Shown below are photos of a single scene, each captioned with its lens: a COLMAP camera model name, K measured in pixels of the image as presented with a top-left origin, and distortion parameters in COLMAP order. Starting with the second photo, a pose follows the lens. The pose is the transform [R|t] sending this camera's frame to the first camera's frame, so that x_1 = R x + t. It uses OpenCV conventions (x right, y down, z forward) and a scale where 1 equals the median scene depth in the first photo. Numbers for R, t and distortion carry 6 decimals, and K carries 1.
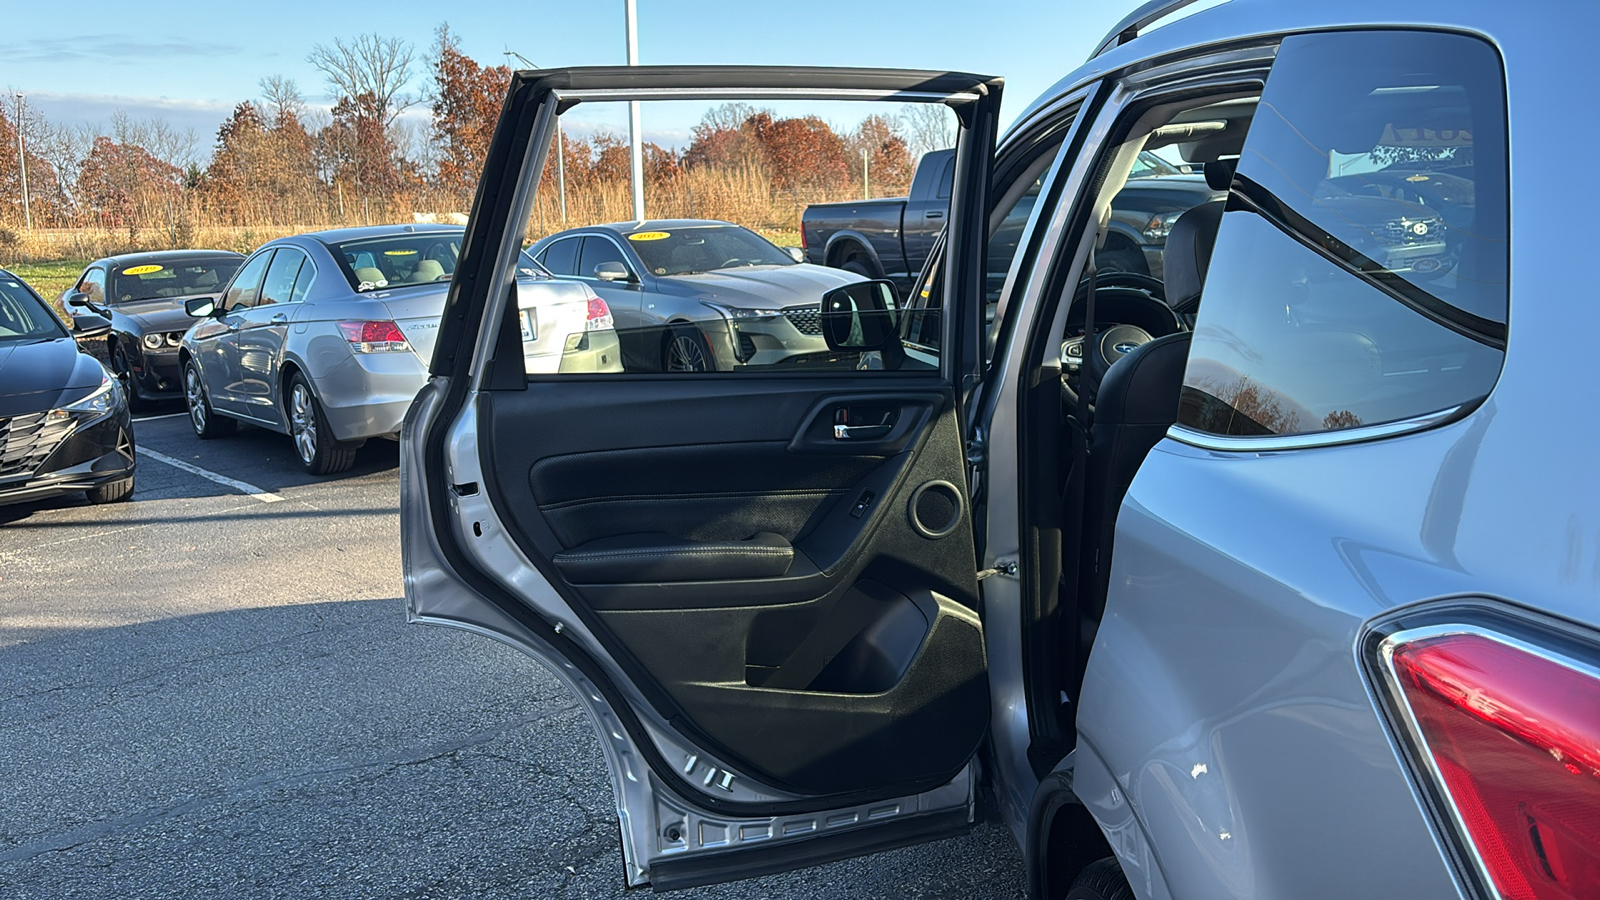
lens RADIAL K [[1407.8, 0, 801.0], [0, 1407.8, 439.0], [0, 0, 1]] dist [0.033535, -0.025649]
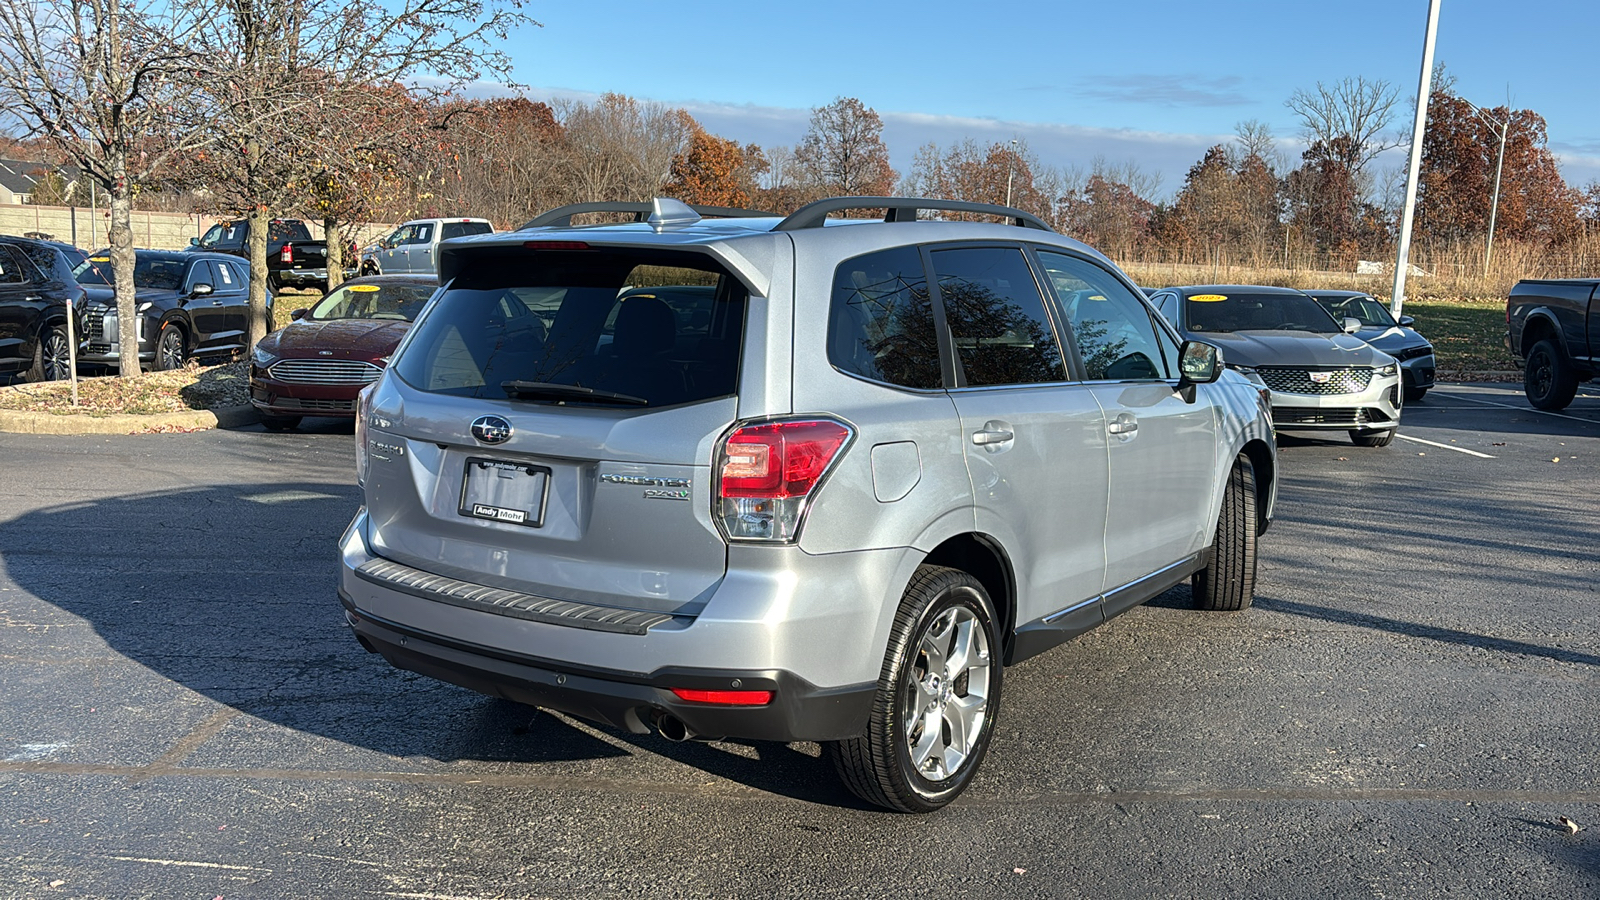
lens RADIAL K [[1407.8, 0, 772.9], [0, 1407.8, 469.7], [0, 0, 1]] dist [0.033535, -0.025649]
pose [[0.771750, 0.150815, -0.617783, 0.319895], [-0.153987, 0.986879, 0.048554, -0.000852], [0.617000, 0.057659, 0.784848, -0.142504]]
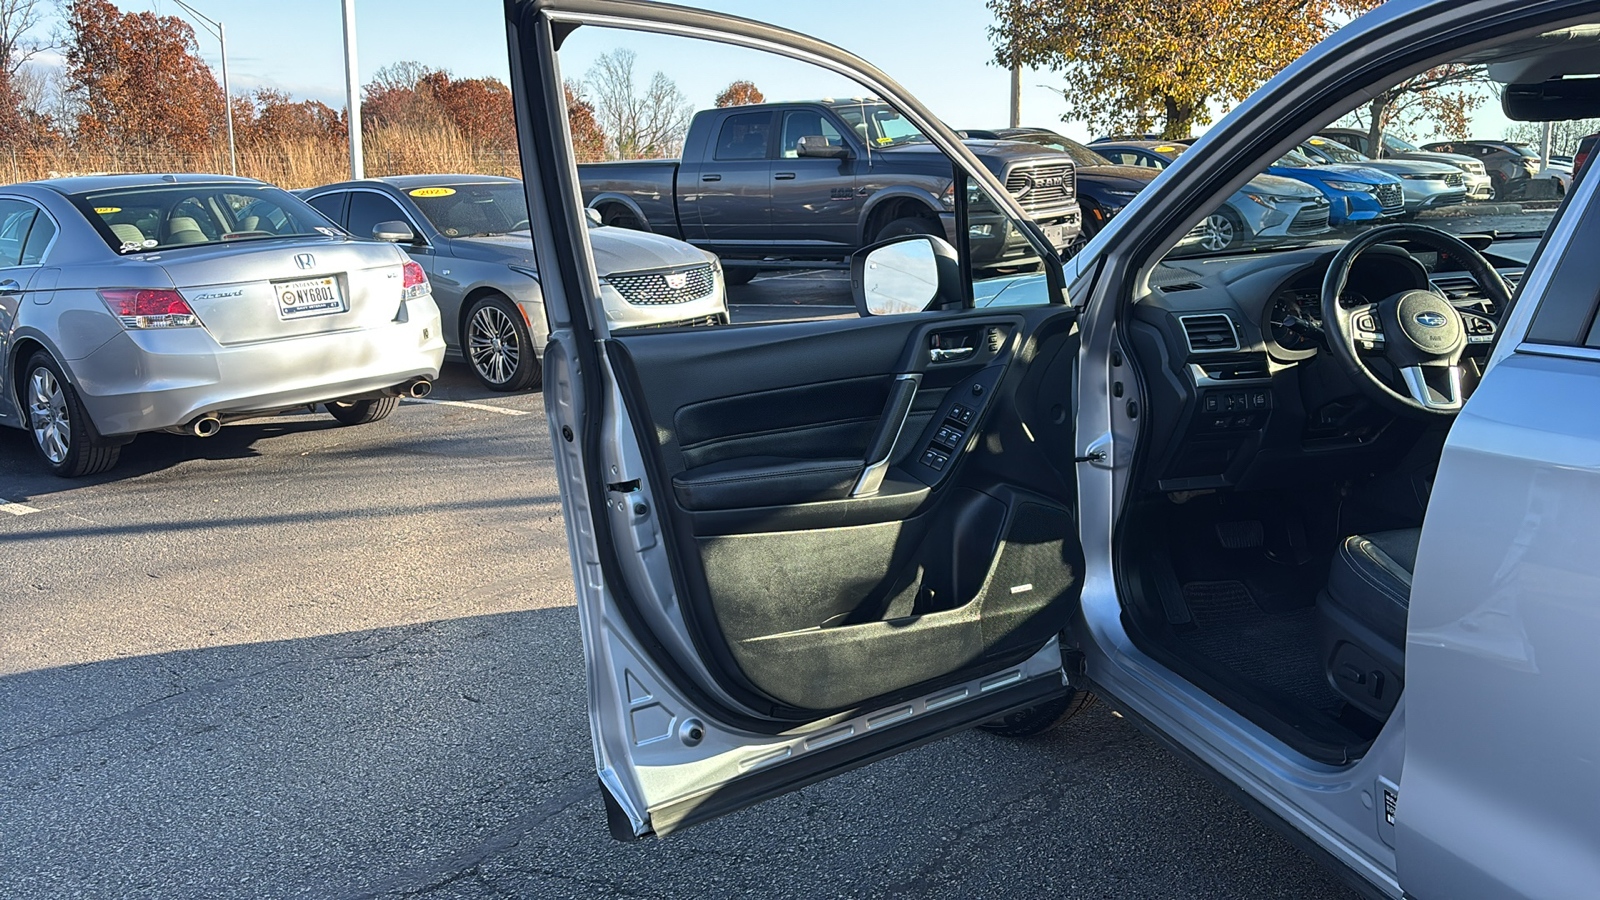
lens RADIAL K [[1407.8, 0, 779.2], [0, 1407.8, 445.4], [0, 0, 1]] dist [0.033535, -0.025649]
pose [[0.978006, -0.023369, 0.207262, -0.070949], [0.018019, 0.999455, 0.027663, -0.005465], [-0.207796, -0.023320, 0.977894, 0.072935]]
